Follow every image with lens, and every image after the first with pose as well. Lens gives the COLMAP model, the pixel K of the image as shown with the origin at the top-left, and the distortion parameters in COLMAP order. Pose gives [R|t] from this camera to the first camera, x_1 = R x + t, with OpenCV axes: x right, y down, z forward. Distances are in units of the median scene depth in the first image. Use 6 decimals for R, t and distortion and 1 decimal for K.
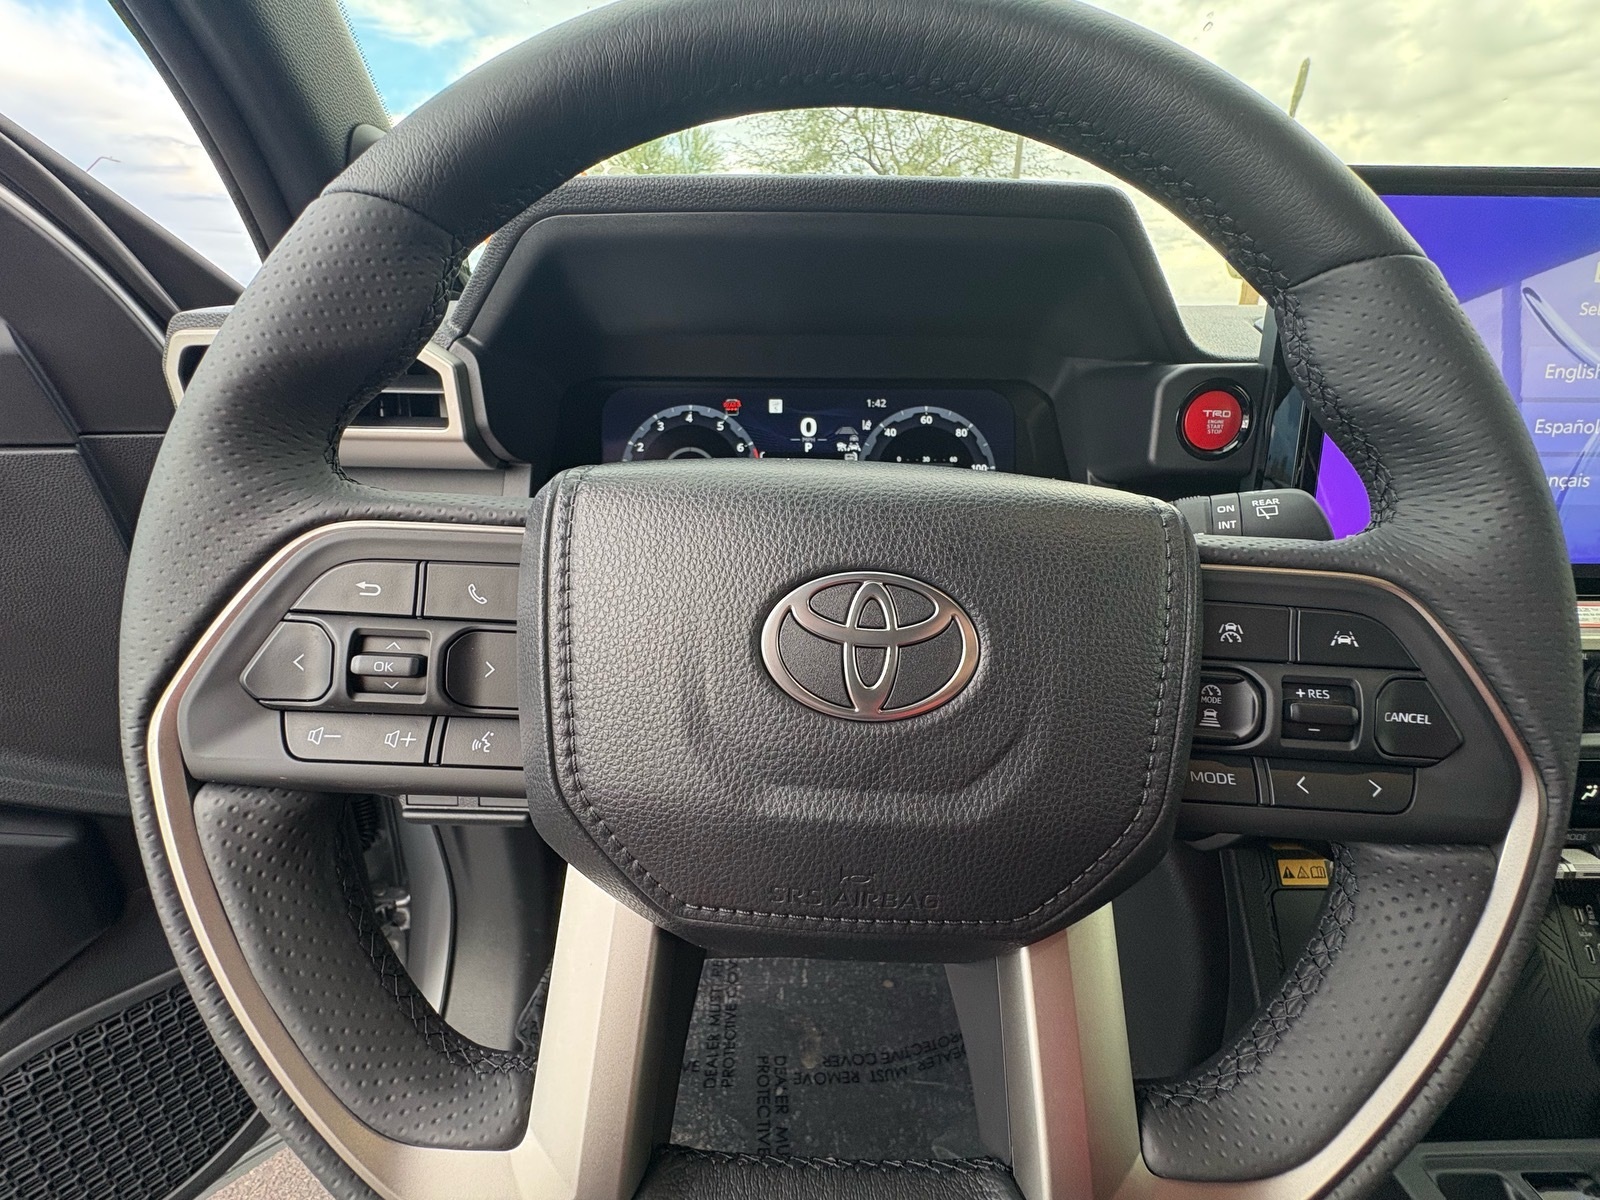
lens RADIAL K [[632.5, 0, 806.6], [0, 632.5, 603.4], [0, 0, 1]] dist [0.011810, 0.000965]
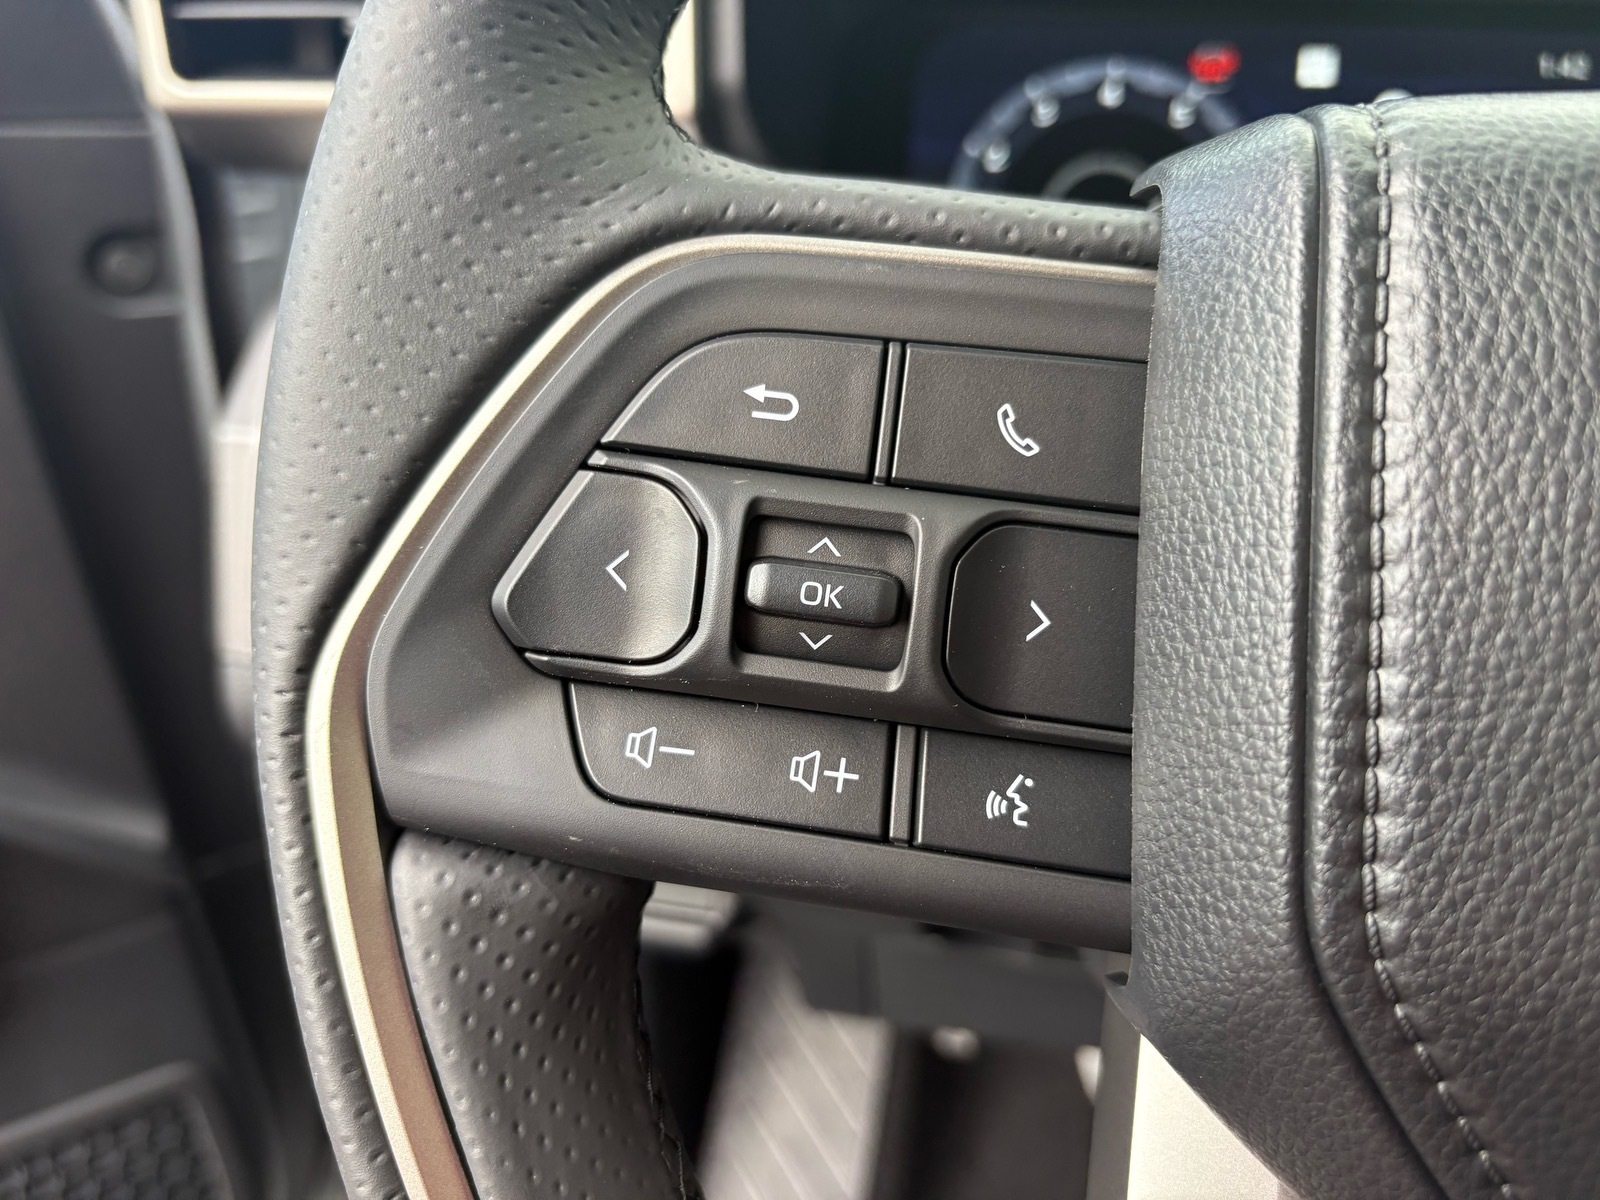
lens RADIAL K [[1230.2, 0, 794.3], [0, 1230.2, 622.1], [0, 0, 1]] dist [-0.016131, -0.004829]
pose [[0.985060, 0.073999, -0.155501, -0.553333], [-0.063305, 0.995348, 0.072634, 0.060602], [0.160152, -0.061704, 0.985162, 0.223700]]
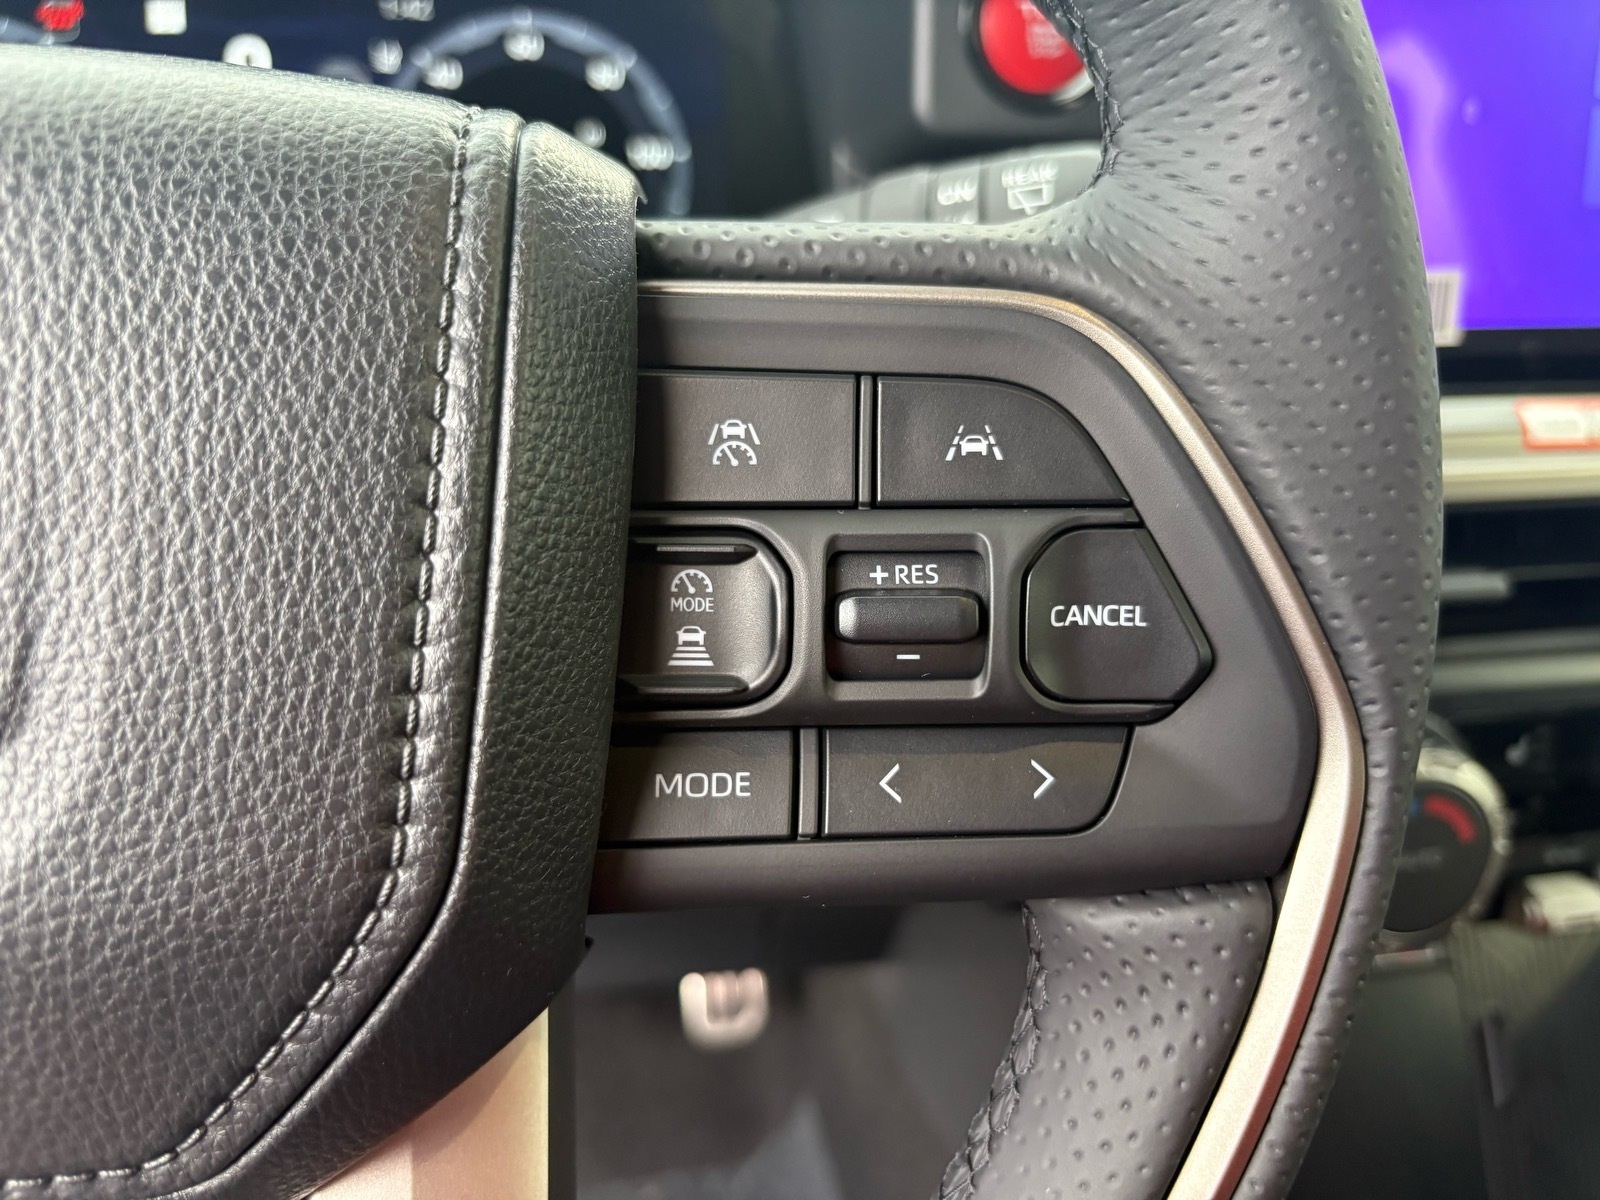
lens RADIAL K [[1222.0, 0, 809.5], [0, 1222.0, 624.3], [0, 0, 1]] dist [0.038585, -0.052314]
pose [[0.991094, -0.061726, 0.117995, 0.616175], [0.050401, 0.994040, 0.096669, 0.089886], [-0.123259, -0.089861, 0.988298, 0.183849]]
